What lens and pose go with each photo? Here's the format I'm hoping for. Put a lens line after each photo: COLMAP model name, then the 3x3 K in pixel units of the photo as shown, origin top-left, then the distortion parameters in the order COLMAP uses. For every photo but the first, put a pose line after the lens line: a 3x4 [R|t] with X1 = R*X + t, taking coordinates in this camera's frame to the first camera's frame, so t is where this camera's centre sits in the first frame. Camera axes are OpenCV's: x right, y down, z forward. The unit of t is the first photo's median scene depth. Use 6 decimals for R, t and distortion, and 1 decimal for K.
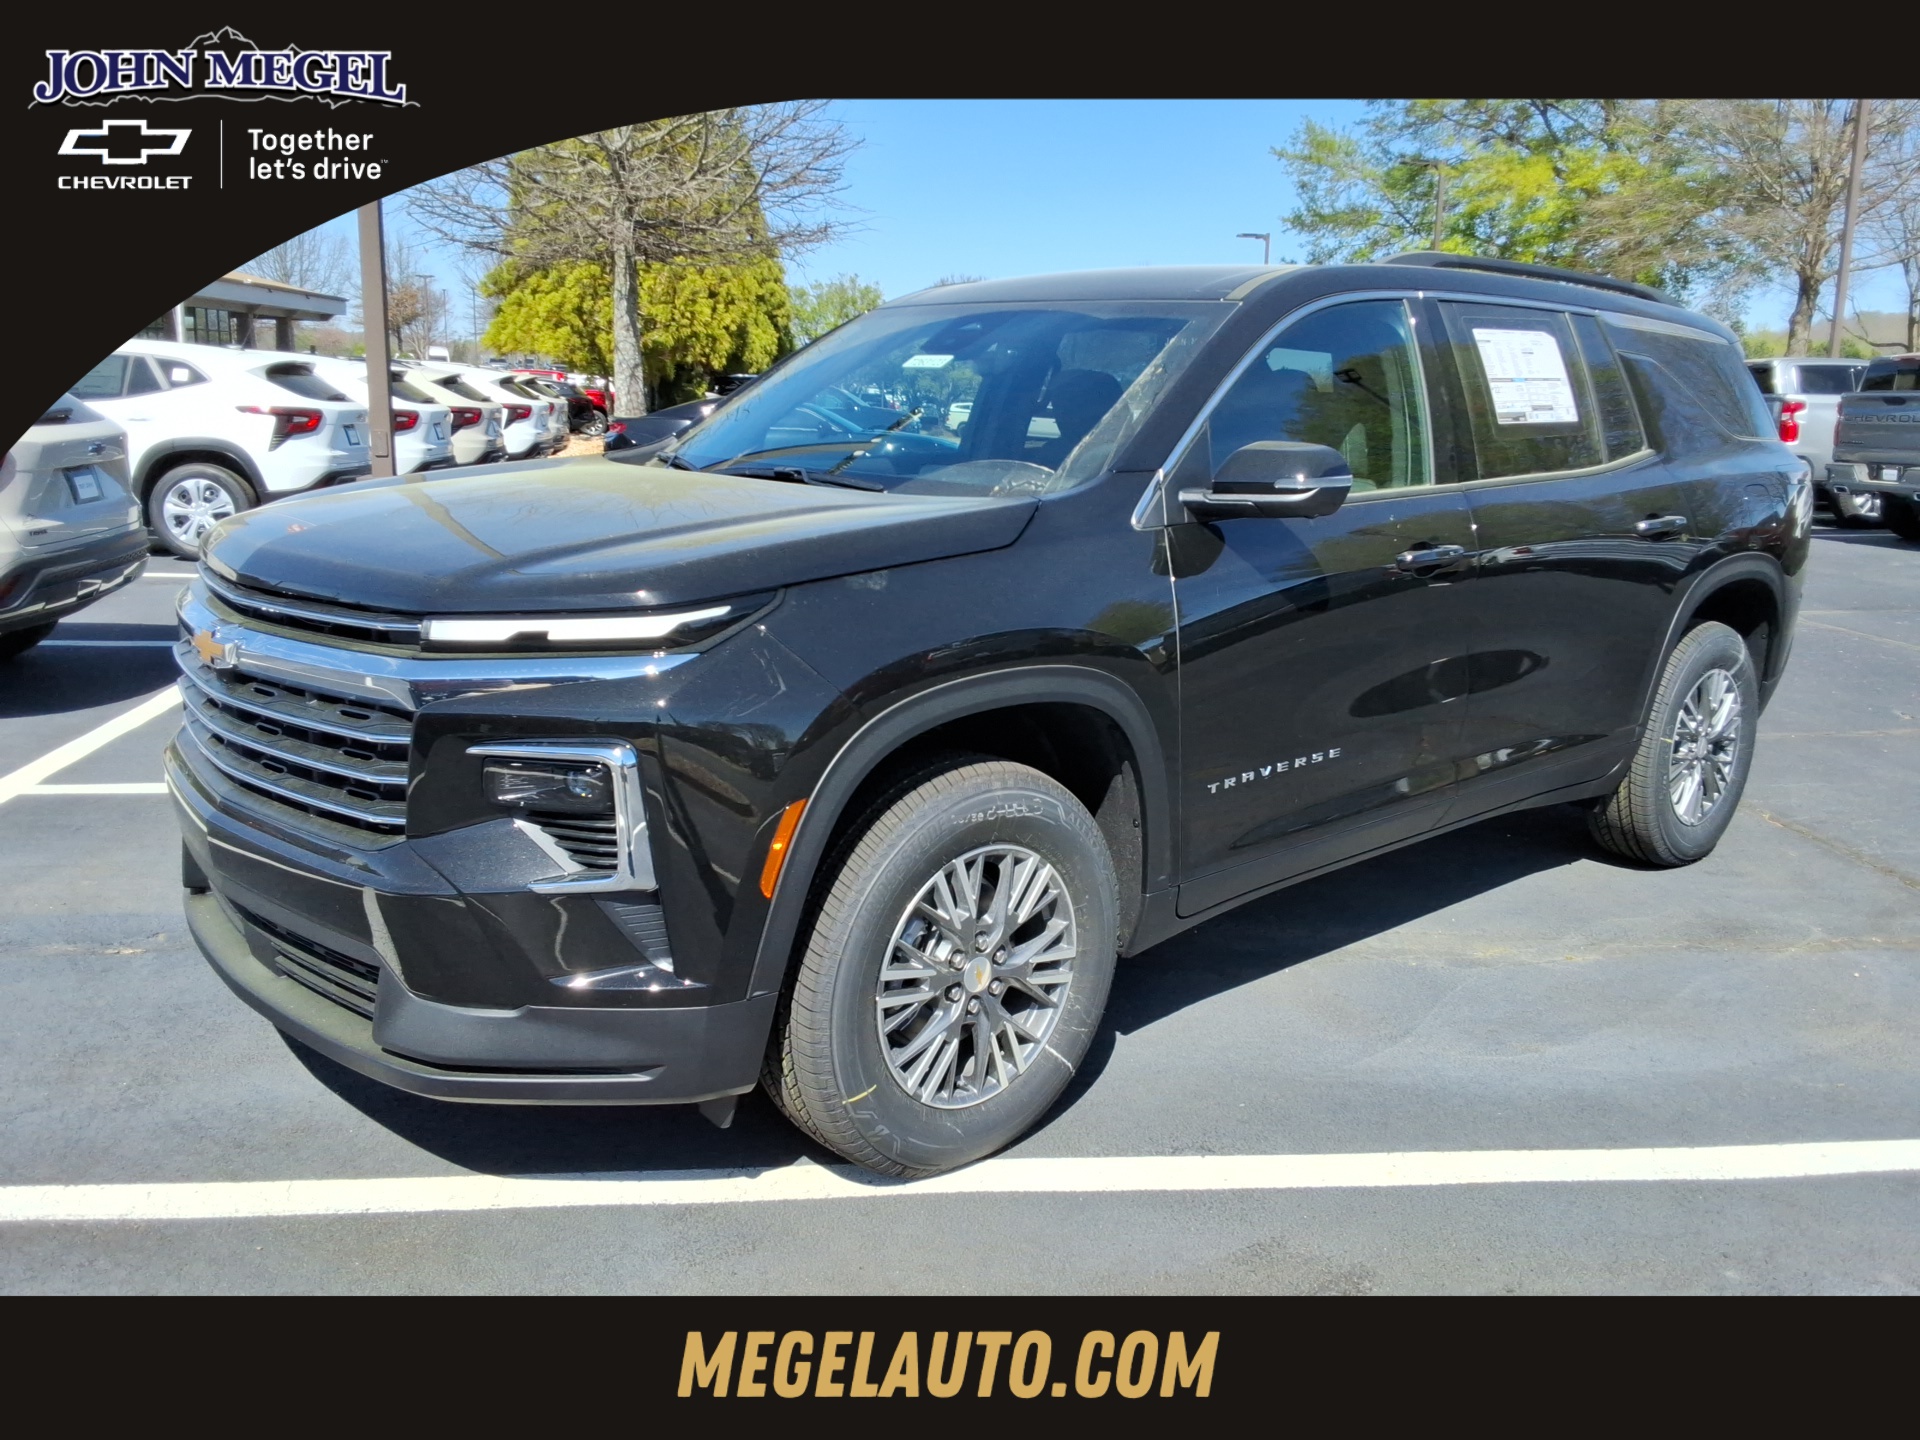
lens RADIAL K [[1544.2, 0, 975.3], [0, 1544.2, 704.6], [0, 0, 1]] dist [0.134578, -0.208340]
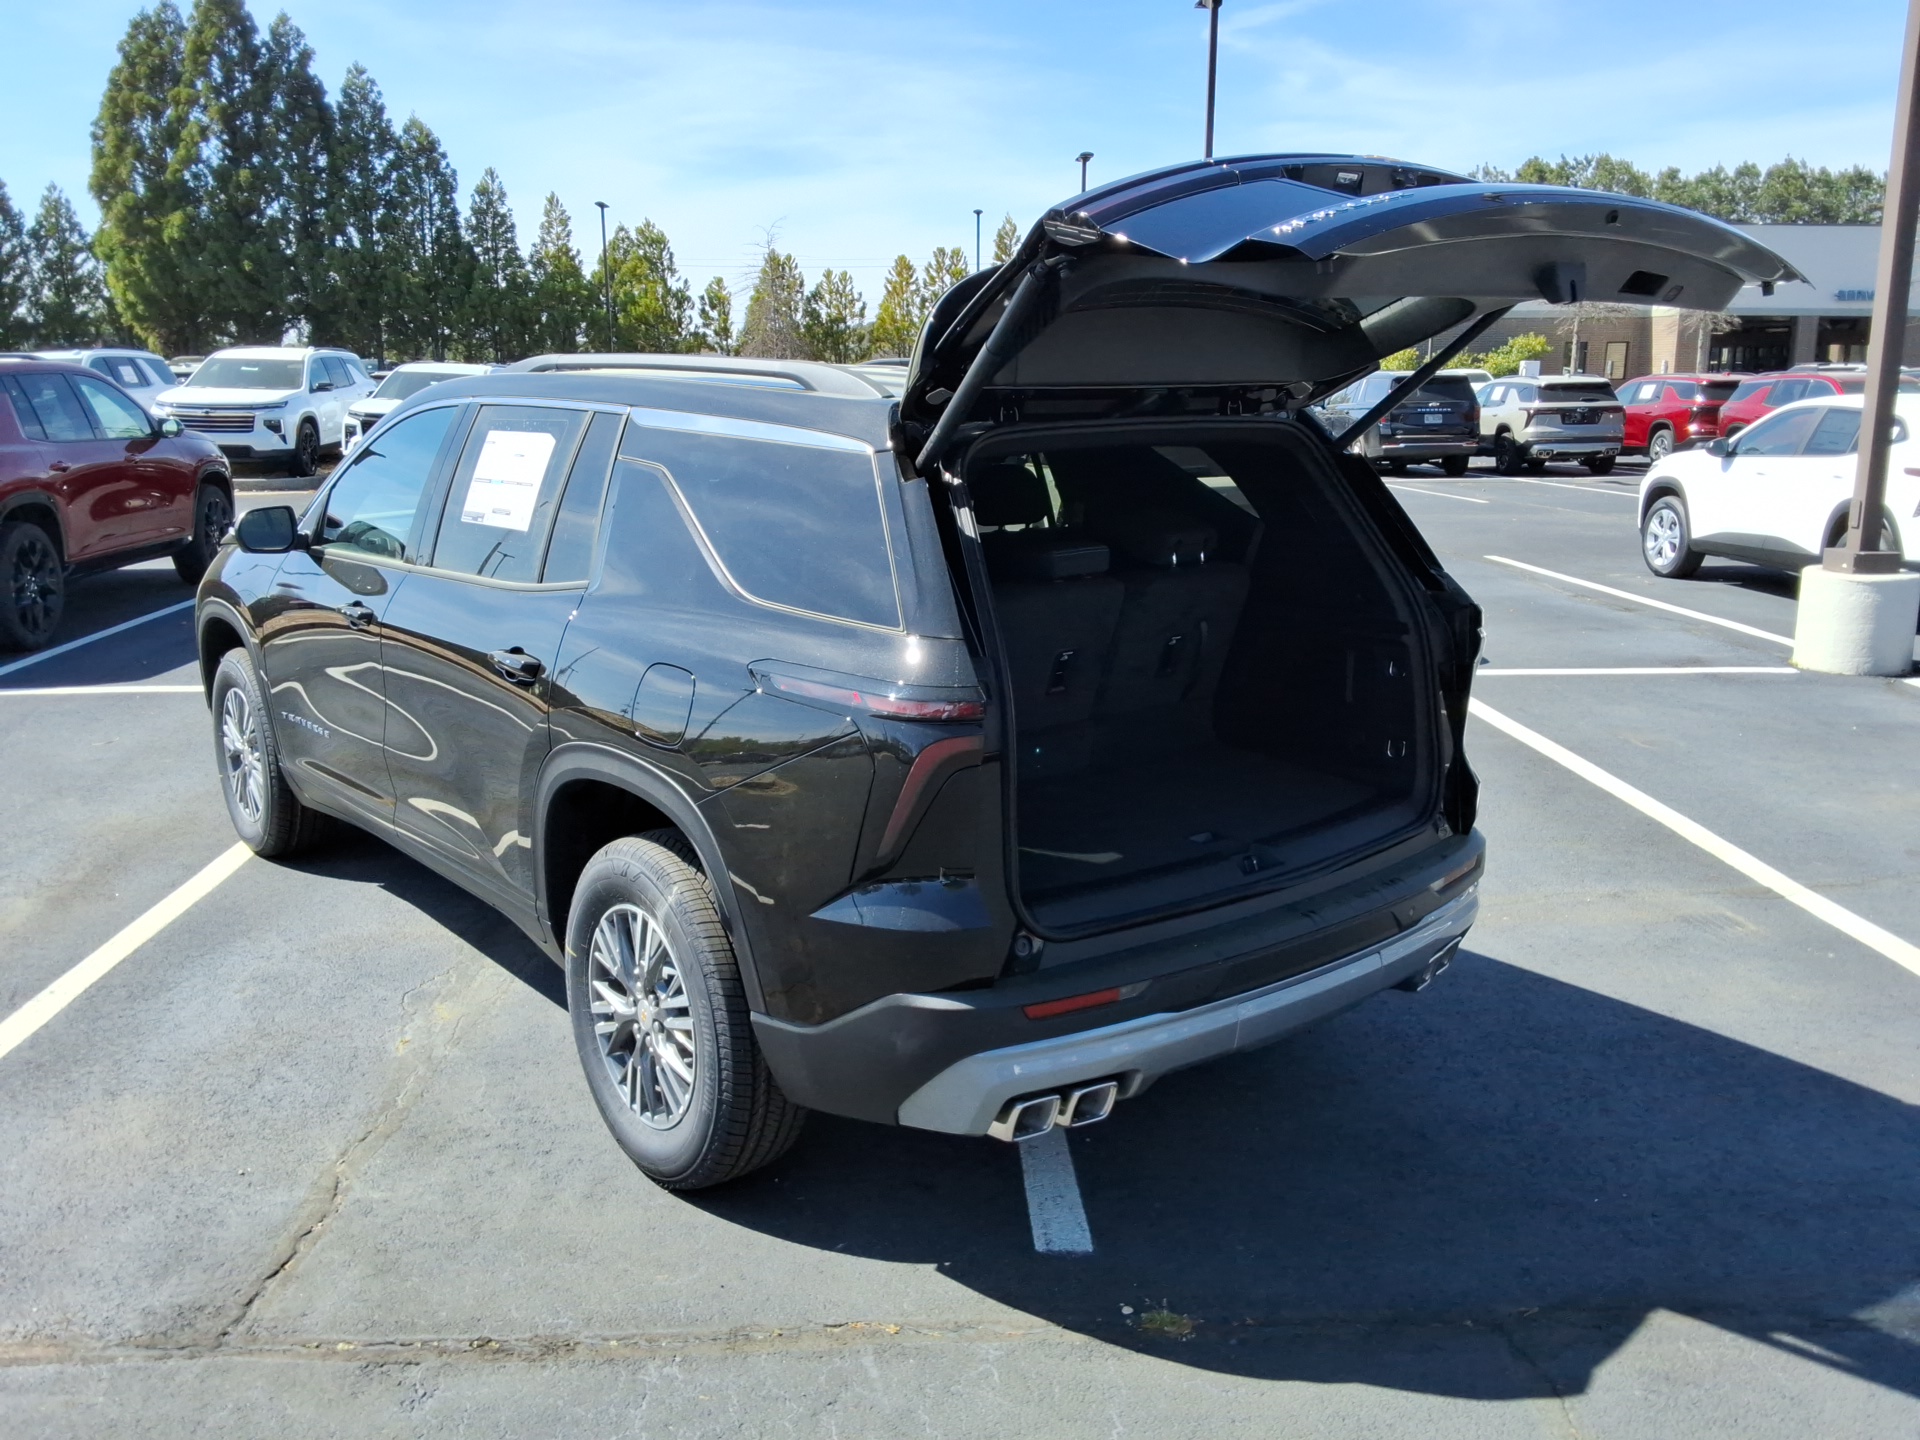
lens RADIAL K [[1543.2, 0, 969.5], [0, 1543.2, 690.0], [0, 0, 1]] dist [0.112246, -0.183342]
pose [[-0.049328, 0.177698, -0.982848, 0.283408], [-0.202741, 0.961778, 0.184064, -0.068812], [0.977989, 0.208343, -0.011416, 0.284006]]
